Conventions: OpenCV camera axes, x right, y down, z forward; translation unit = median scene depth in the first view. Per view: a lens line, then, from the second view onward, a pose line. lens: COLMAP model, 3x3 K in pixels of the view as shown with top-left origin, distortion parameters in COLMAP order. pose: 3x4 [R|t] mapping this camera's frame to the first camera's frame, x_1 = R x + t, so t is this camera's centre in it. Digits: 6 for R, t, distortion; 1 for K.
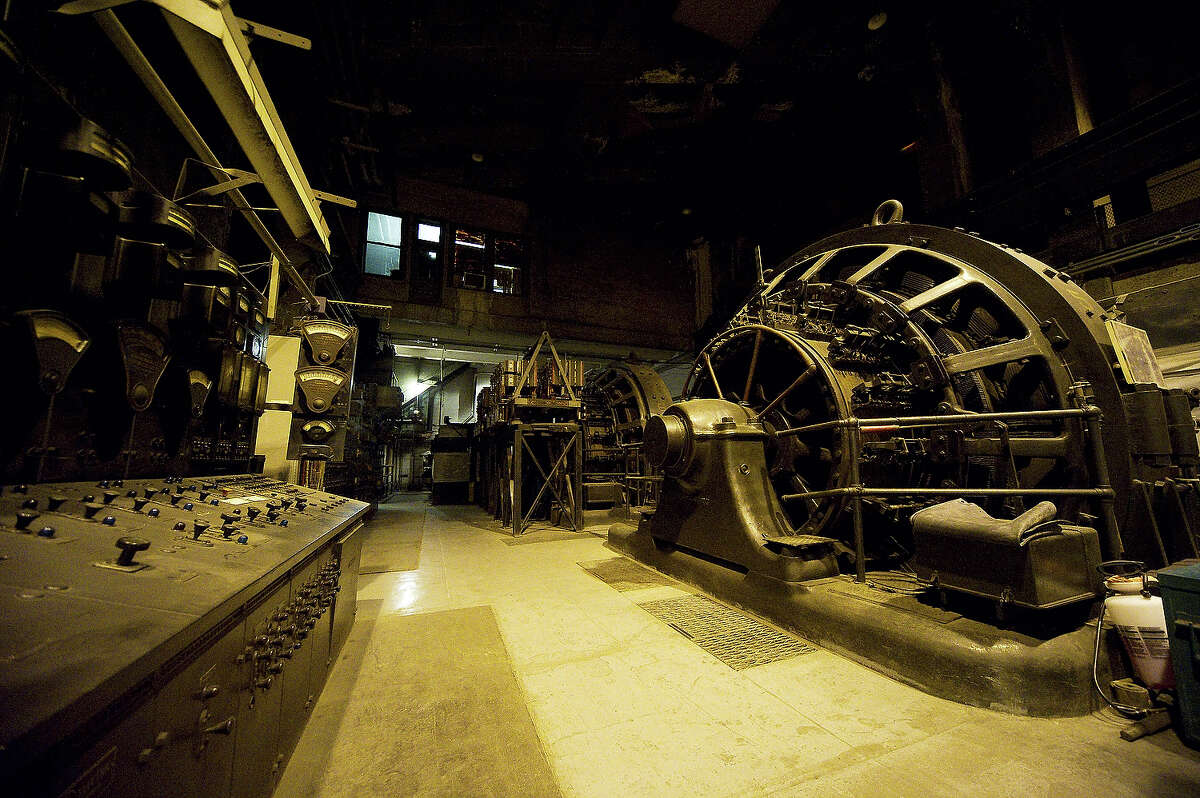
lens RADIAL K [[417.1, 0, 606.5], [0, 417.1, 406.9], [0, 0, 1]] dist [-0.011614, 0.000030]
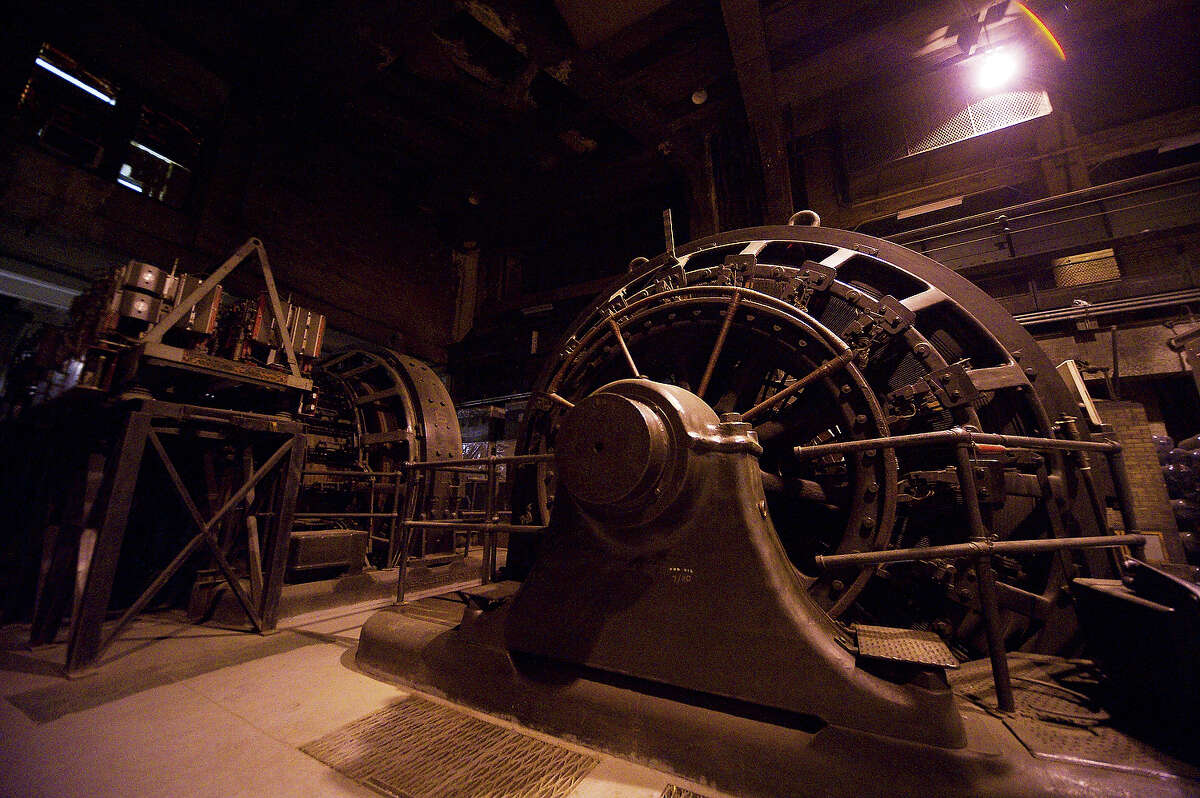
lens RADIAL K [[417.1, 0, 606.5], [0, 417.1, 406.9], [0, 0, 1]] dist [-0.011614, 0.000030]
pose [[0.779716, 0.155448, 0.606530, -0.084068], [-0.100112, 0.987180, -0.124308, 0.048758], [-0.618078, 0.036205, 0.785283, 0.323410]]
